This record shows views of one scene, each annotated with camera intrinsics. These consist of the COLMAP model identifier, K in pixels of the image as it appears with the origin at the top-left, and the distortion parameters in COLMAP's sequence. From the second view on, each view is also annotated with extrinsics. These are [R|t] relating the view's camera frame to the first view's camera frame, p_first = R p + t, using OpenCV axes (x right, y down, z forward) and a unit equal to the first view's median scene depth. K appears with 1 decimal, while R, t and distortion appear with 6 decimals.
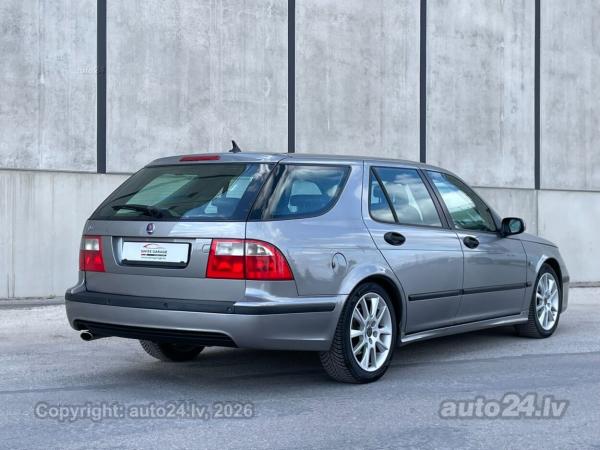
lens RADIAL K [[914.2, 0, 300.0], [0, 914.2, 225.0], [0, 0, 1]] dist [0.175830, -0.534823]
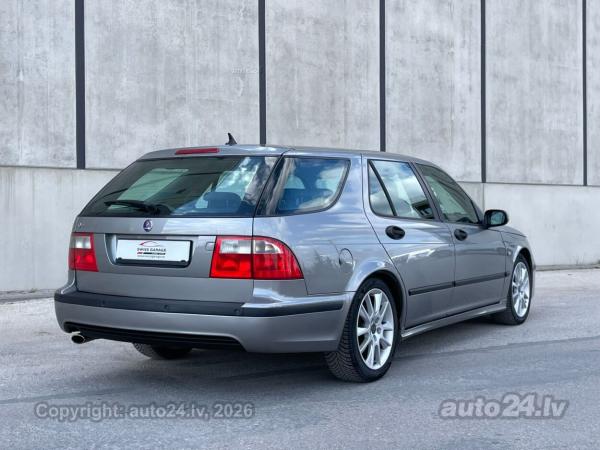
lens RADIAL K [[784.7, 0, 300.0], [0, 784.7, 225.0], [0, 0, 1]] dist [0.154278, -0.360447]
pose [[0.997410, -0.009766, 0.071266, -0.035147], [0.008864, 0.999877, 0.012961, -0.003056], [-0.071383, -0.012295, 0.997373, 0.098732]]
